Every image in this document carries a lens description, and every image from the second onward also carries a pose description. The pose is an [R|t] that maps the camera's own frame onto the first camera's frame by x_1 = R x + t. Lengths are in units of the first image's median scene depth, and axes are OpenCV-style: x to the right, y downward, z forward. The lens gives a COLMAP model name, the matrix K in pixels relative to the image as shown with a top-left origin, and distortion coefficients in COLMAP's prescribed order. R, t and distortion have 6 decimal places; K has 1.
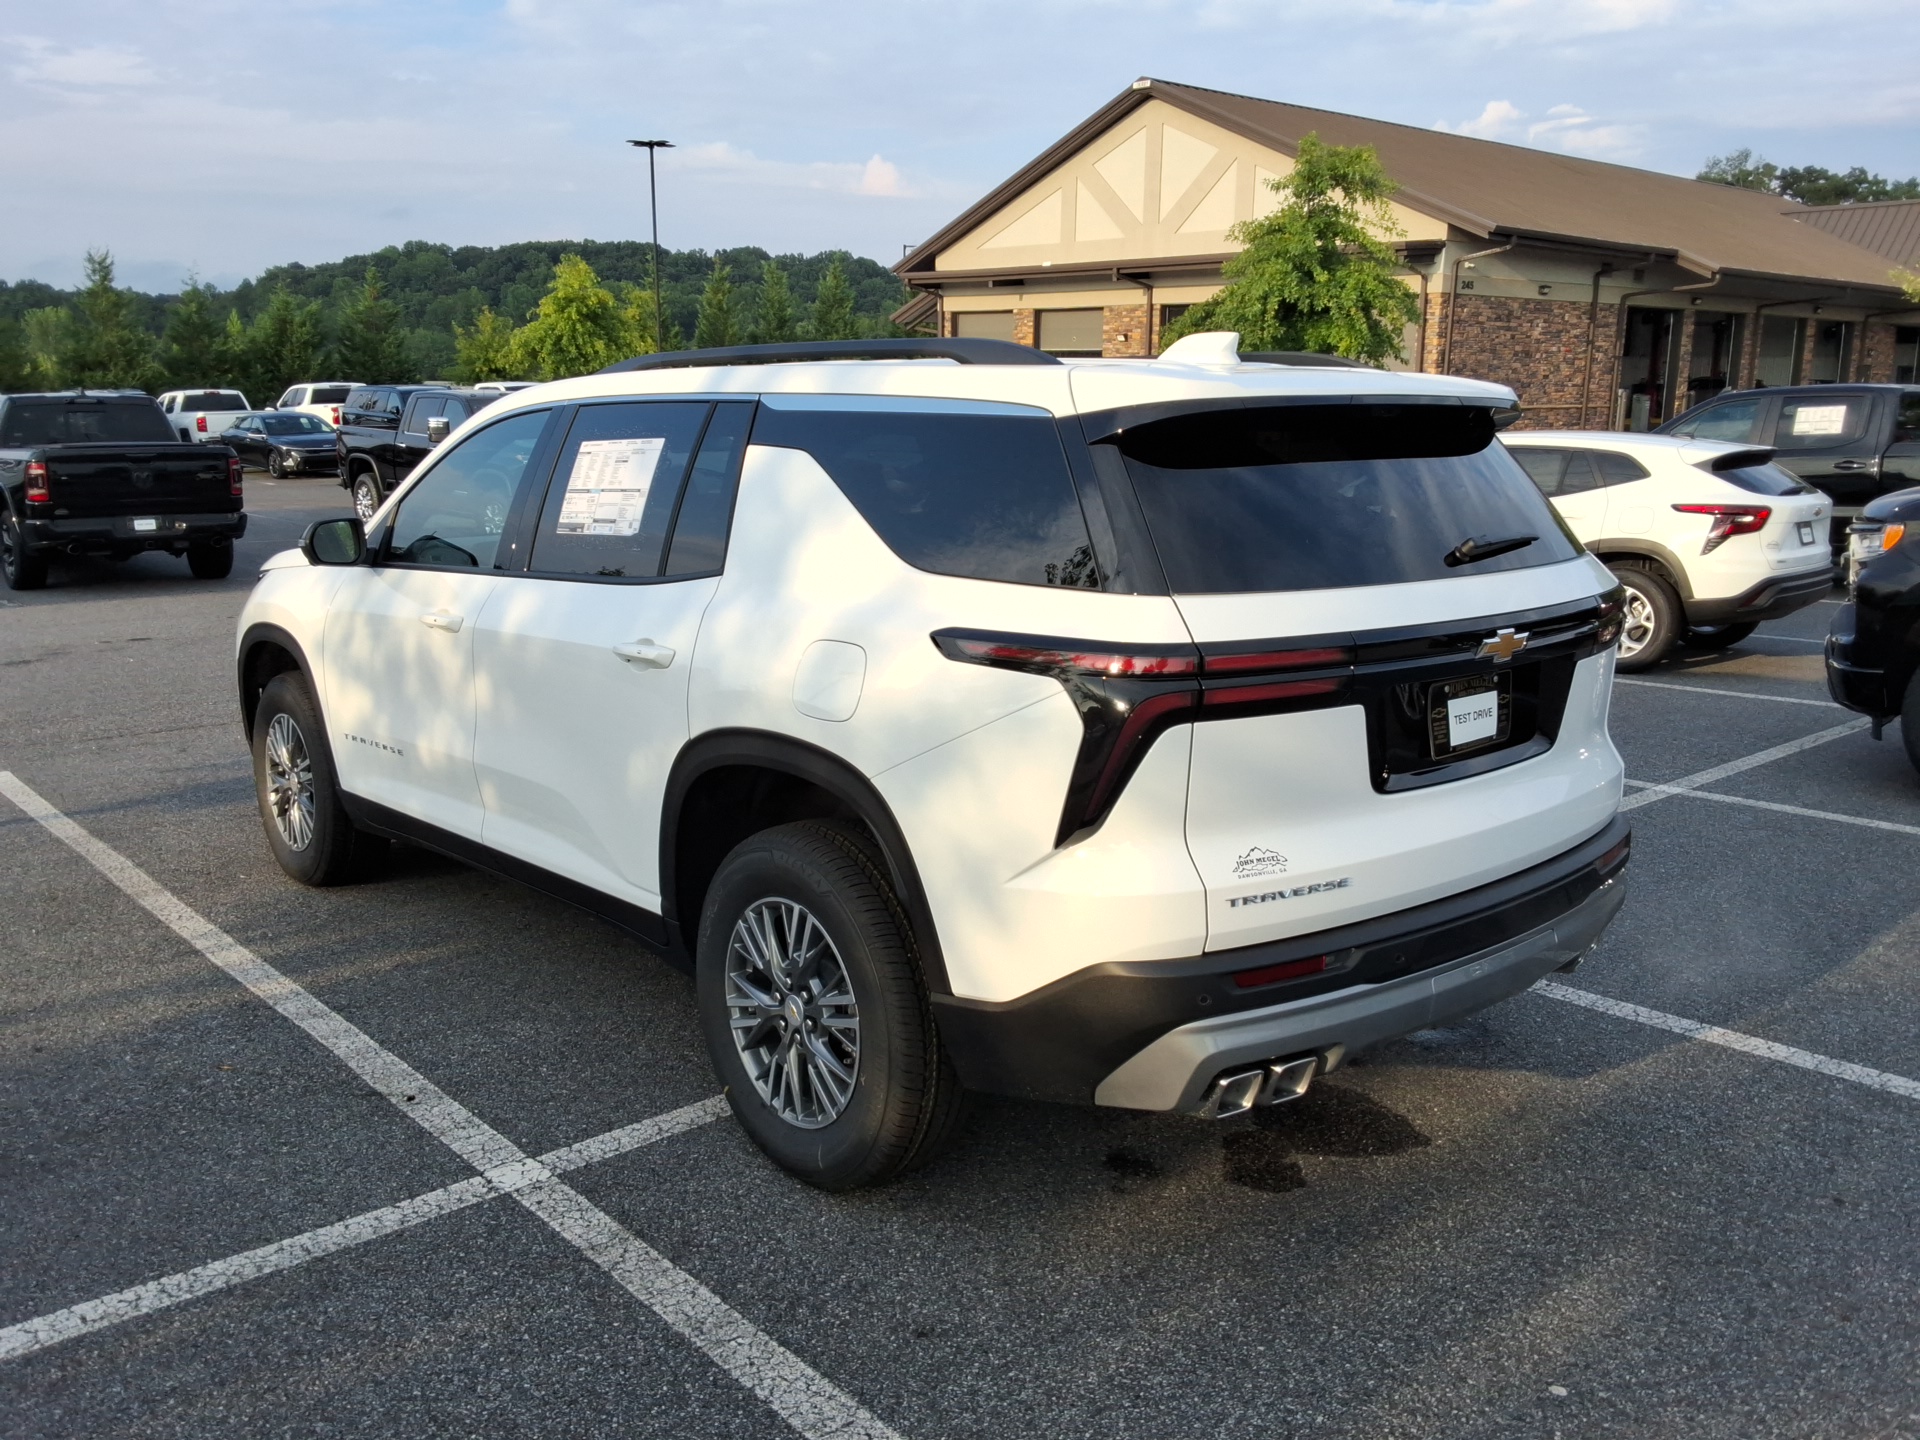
lens RADIAL K [[1537.9, 0, 975.6], [0, 1537.9, 708.7], [0, 0, 1]] dist [0.114380, -0.180997]
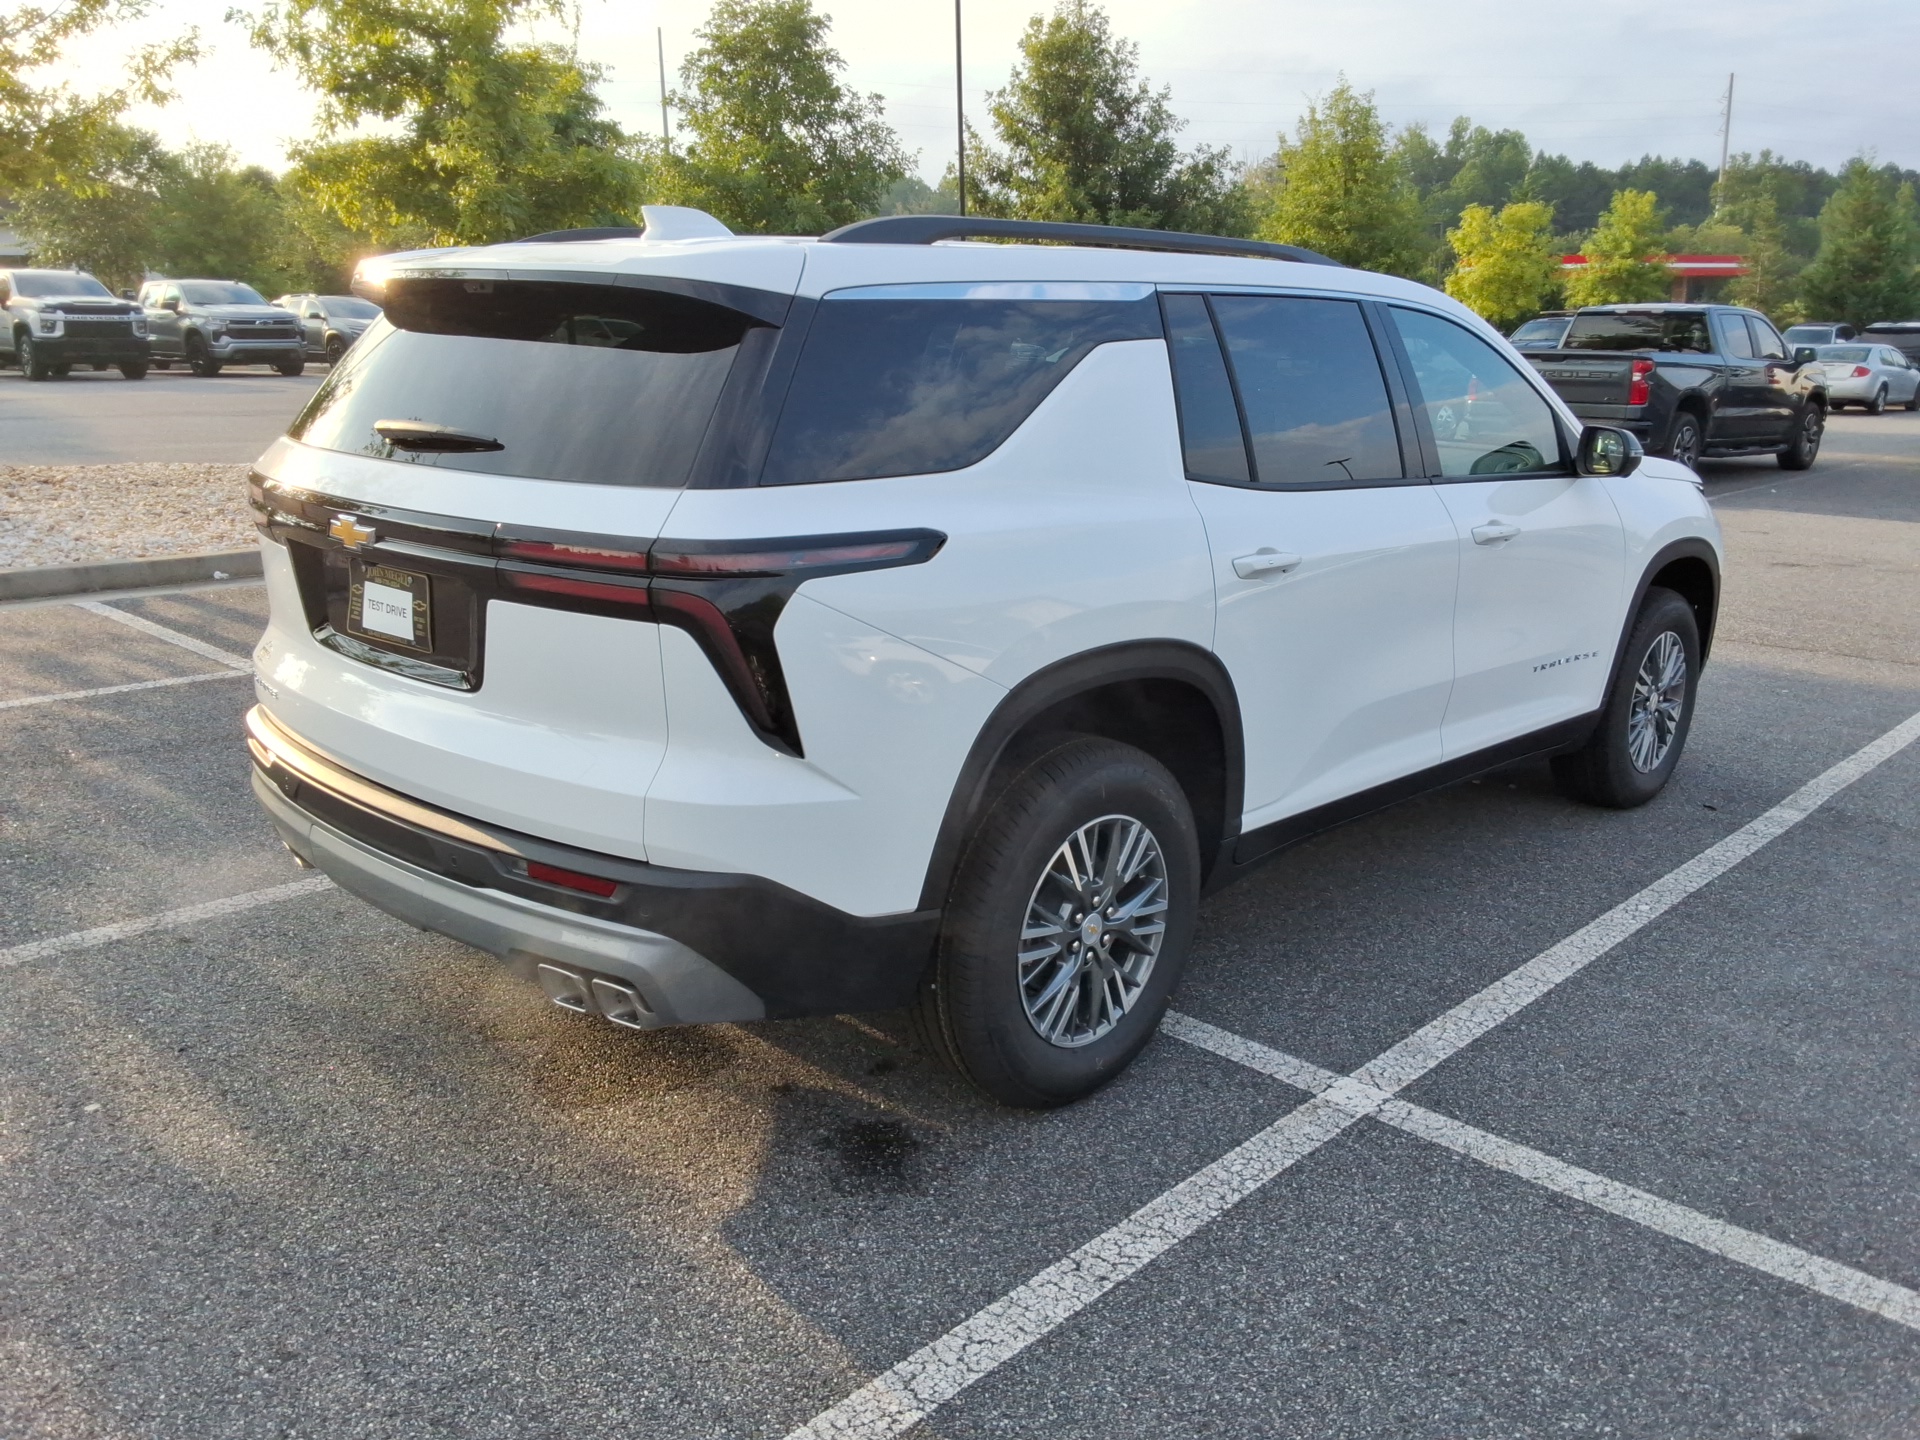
lens RADIAL K [[1537.9, 0, 979.9], [0, 1537.9, 704.4], [0, 0, 1]] dist [0.114380, -0.180997]
pose [[0.089965, 0.239288, -0.966772, 0.152925], [-0.195816, 0.956011, 0.218402, -0.025936], [0.976505, 0.169660, 0.132864, 0.145781]]
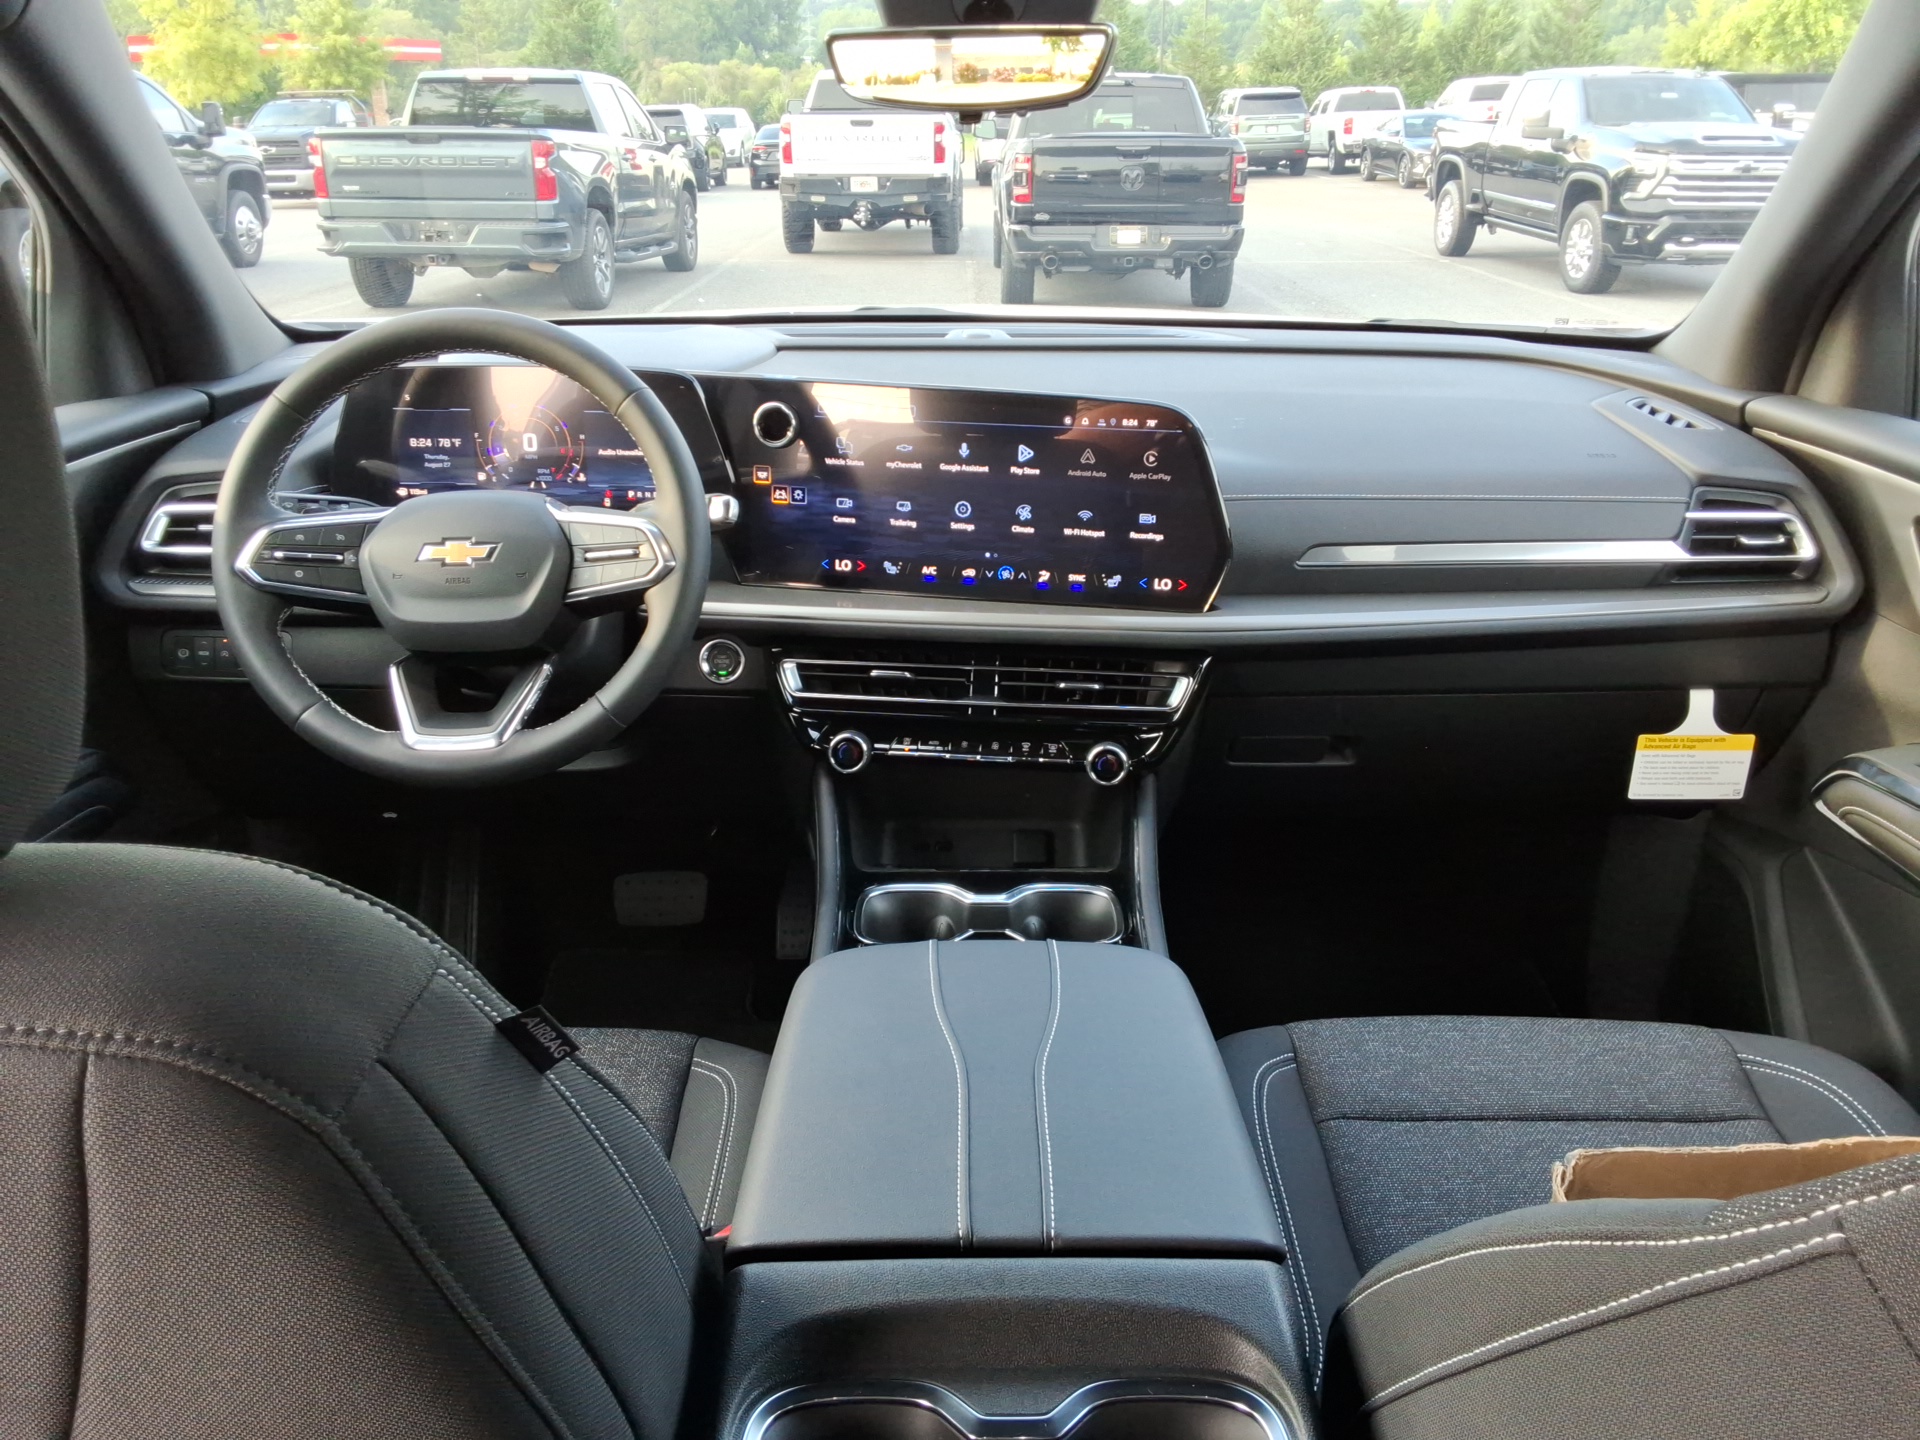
lens RADIAL K [[1537.9, 0, 972.4], [0, 1537.9, 696.1], [0, 0, 1]] dist [0.114380, -0.180997]
pose [[0.752732, 0.229104, -0.617176, -0.013040], [-0.125391, 0.970224, 0.207228, -0.023279], [0.646275, -0.078599, 0.759046, 0.169760]]
